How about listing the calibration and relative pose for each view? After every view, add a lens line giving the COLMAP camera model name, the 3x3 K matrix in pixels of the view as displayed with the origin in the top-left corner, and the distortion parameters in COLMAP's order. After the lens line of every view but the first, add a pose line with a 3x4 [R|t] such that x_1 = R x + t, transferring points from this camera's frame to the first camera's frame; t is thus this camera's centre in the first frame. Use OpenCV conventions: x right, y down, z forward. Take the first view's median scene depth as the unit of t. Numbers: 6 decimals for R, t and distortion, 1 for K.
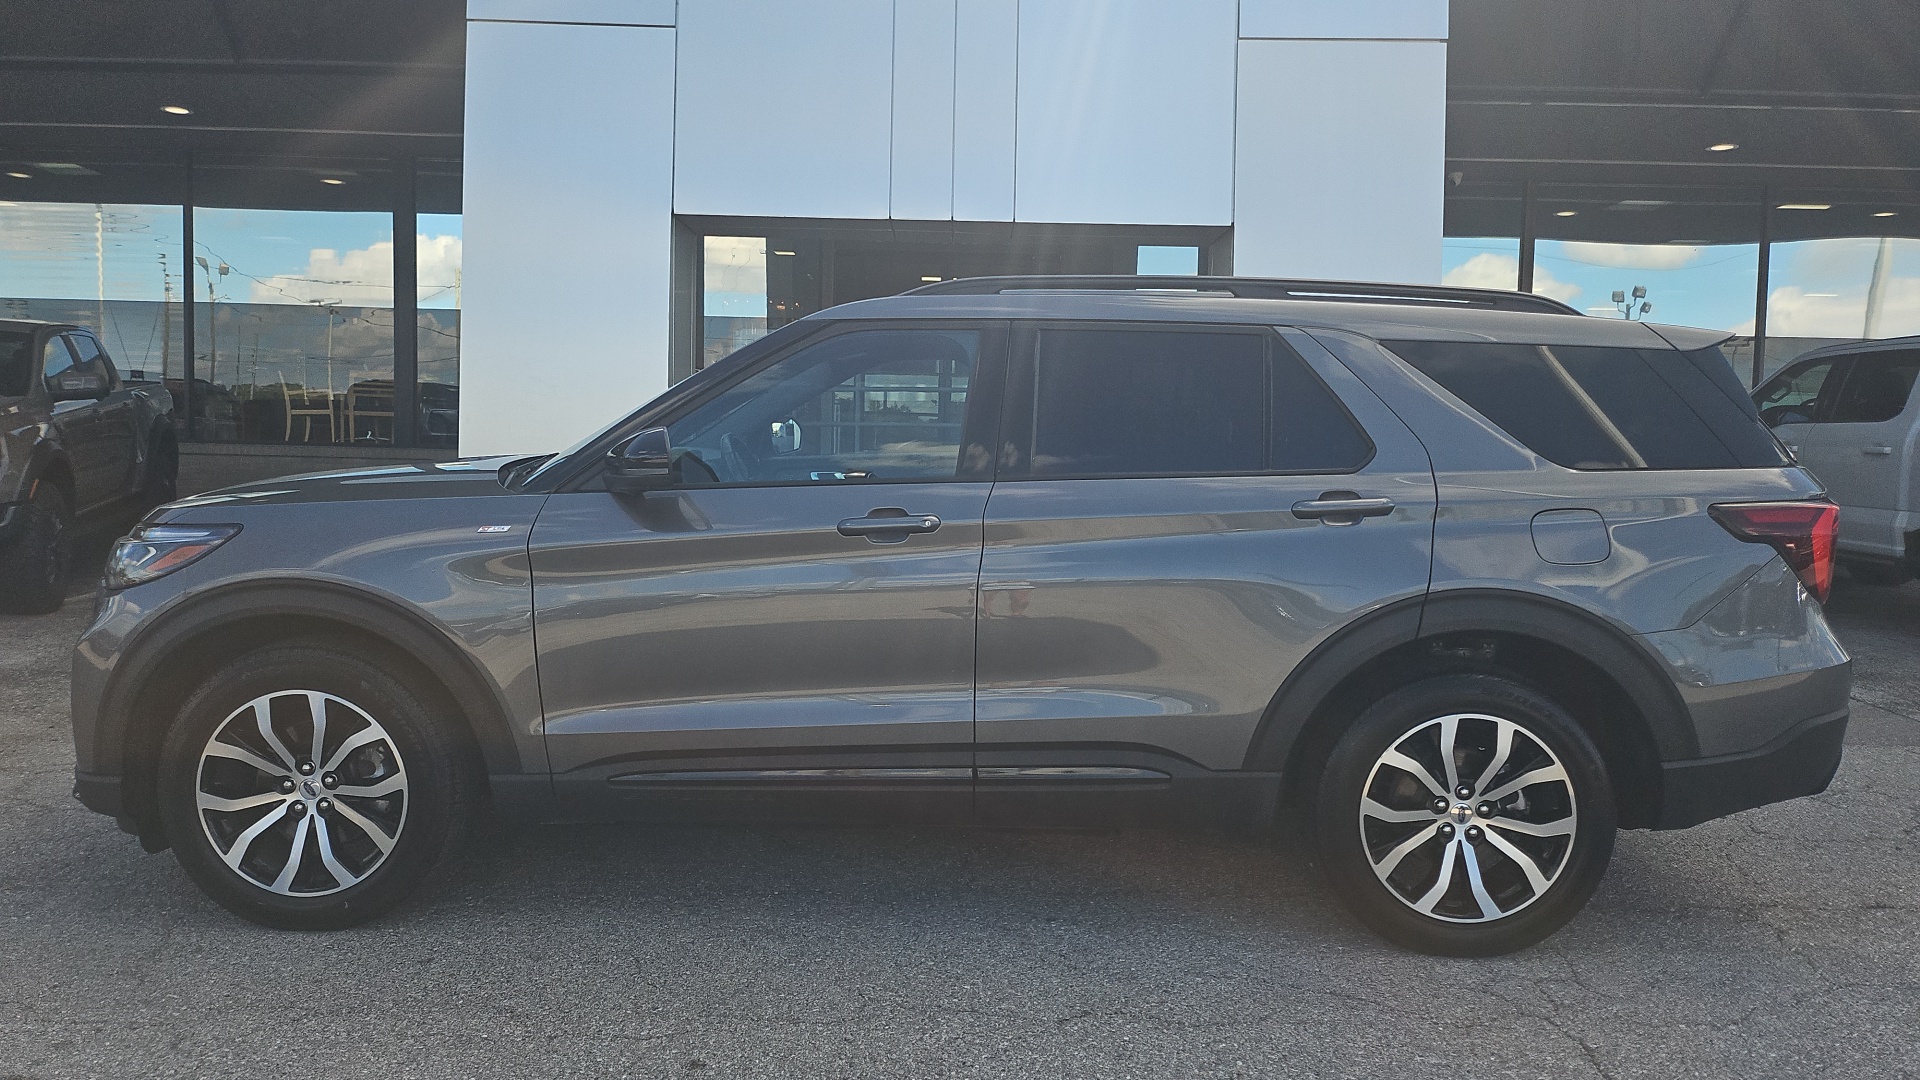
lens RADIAL K [[1324.9, 0, 951.7], [0, 1324.9, 543.0], [0, 0, 1]] dist [0.082645, -0.094472]
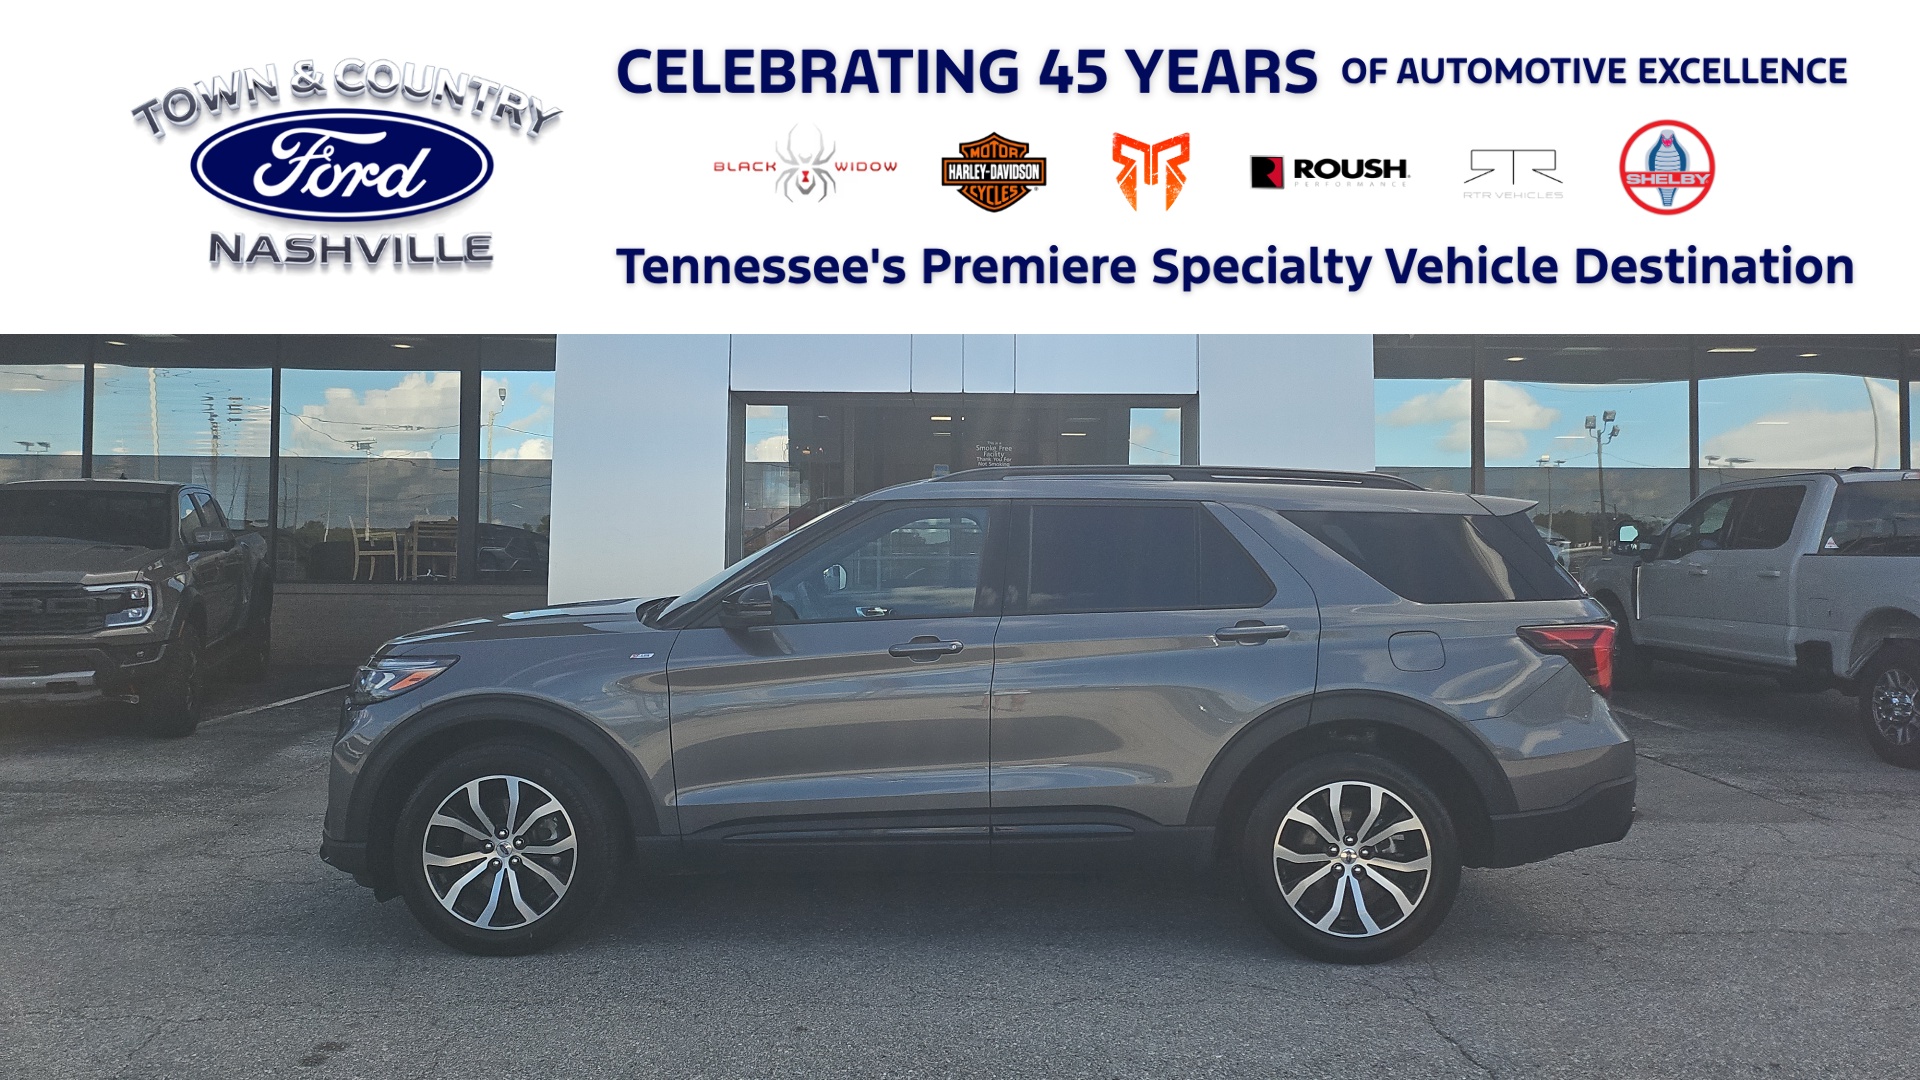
lens RADIAL K [[1324.9, 0, 951.7], [0, 1324.9, 543.0], [0, 0, 1]] dist [0.082645, -0.094472]
pose [[0.999887, -0.014064, -0.005337, -0.011456], [0.013516, 0.995695, -0.091701, 0.004056], [0.006604, 0.091619, 0.995772, -0.384113]]
